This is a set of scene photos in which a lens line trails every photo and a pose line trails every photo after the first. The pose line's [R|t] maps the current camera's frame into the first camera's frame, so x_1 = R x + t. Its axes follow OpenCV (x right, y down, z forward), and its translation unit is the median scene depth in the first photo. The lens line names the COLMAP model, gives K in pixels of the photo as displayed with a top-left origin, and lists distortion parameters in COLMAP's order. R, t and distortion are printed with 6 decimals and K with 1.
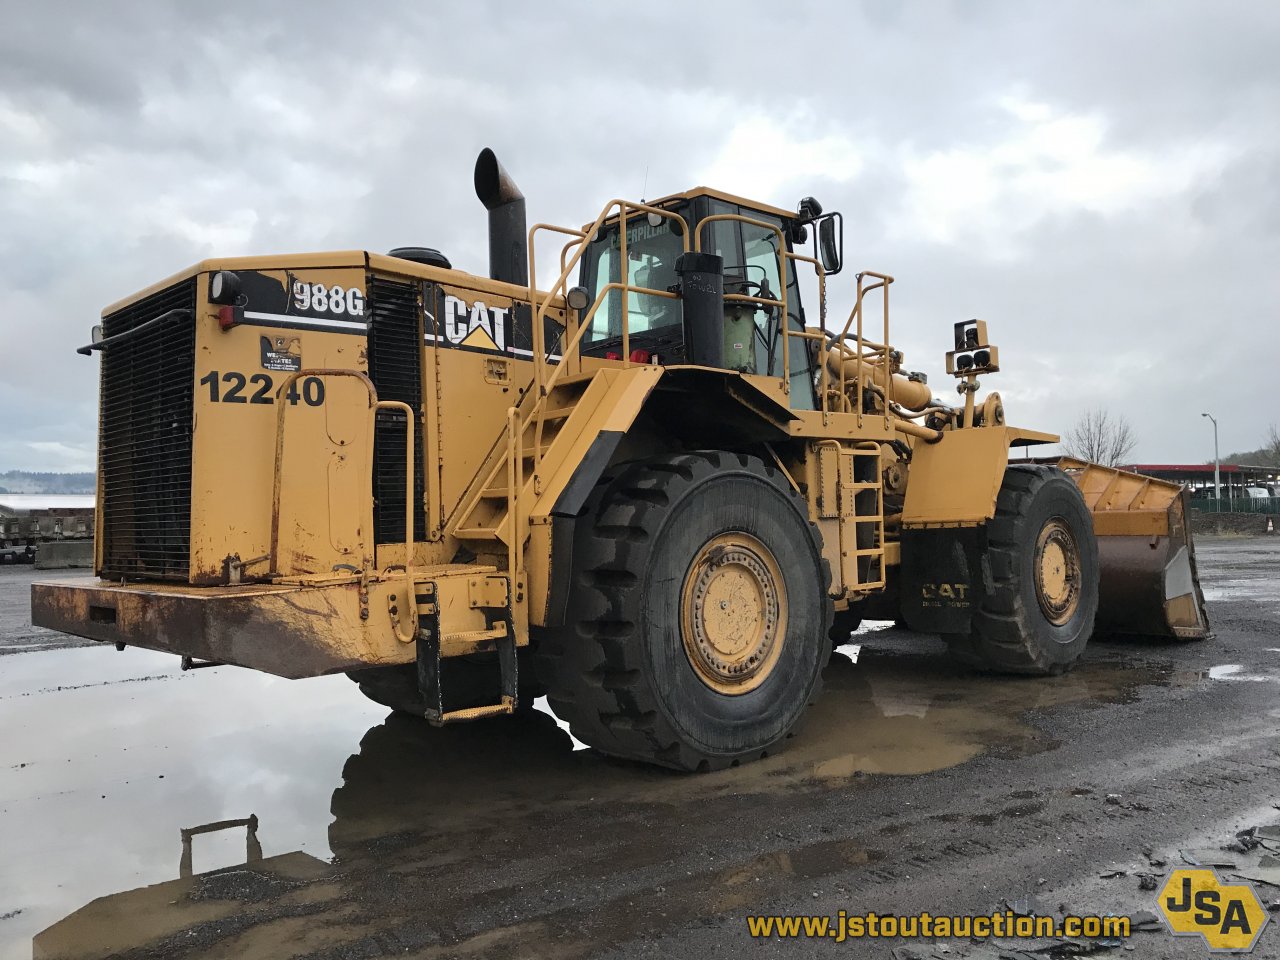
lens RADIAL K [[1111.3, 0, 641.8], [0, 1111.3, 494.1], [0, 0, 1]] dist [0.046949, -0.002244]
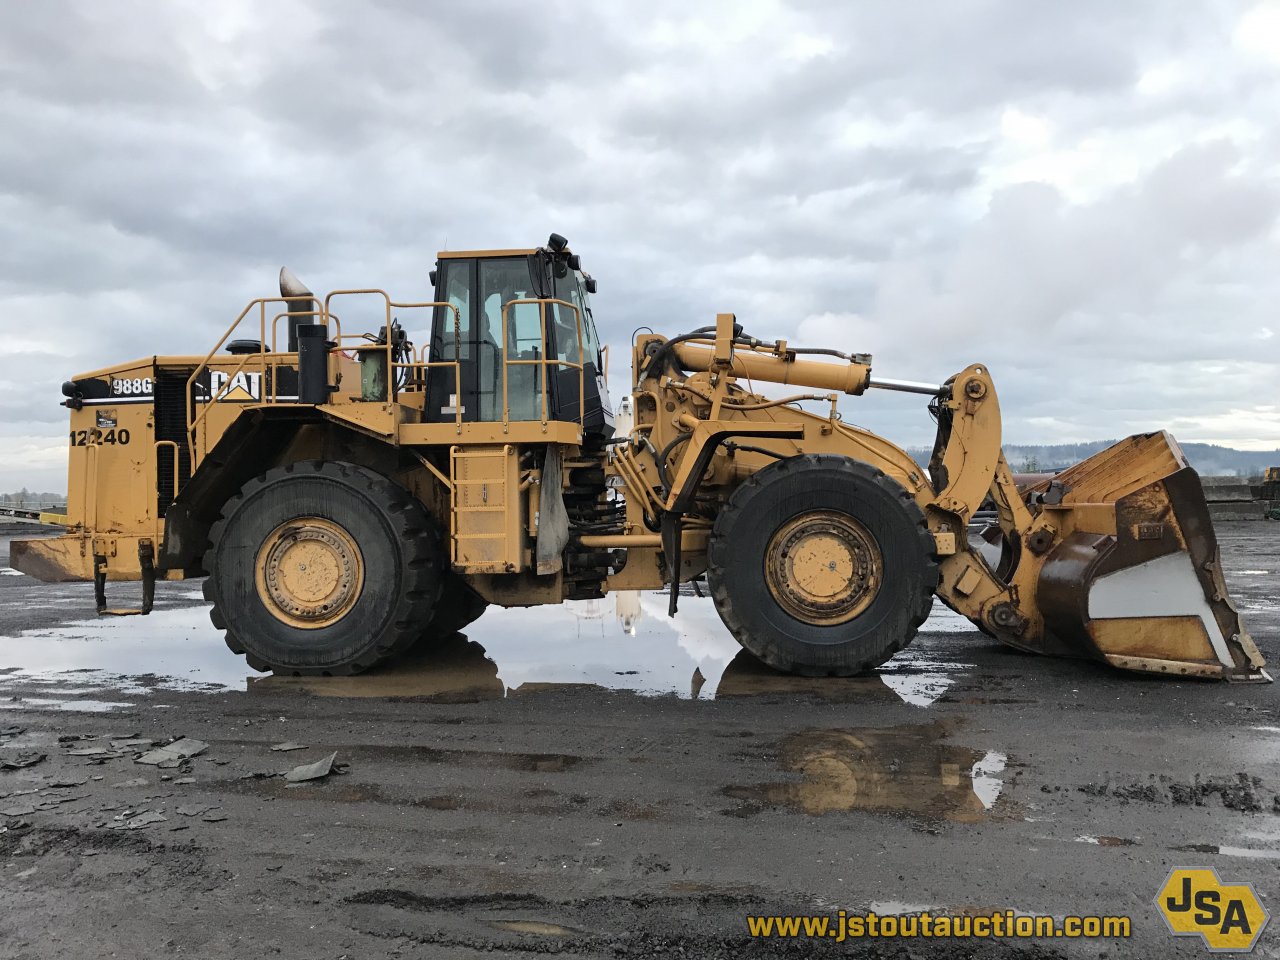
lens RADIAL K [[1128.9, 0, 640.0], [0, 1128.9, 480.0], [0, 0, 1]] dist [-0.012393, -0.006729]
pose [[0.617679, 0.000411, -0.786430, 1.555793], [0.012048, 0.999878, 0.009985, -0.023960], [0.786338, -0.015642, 0.617599, 0.453608]]
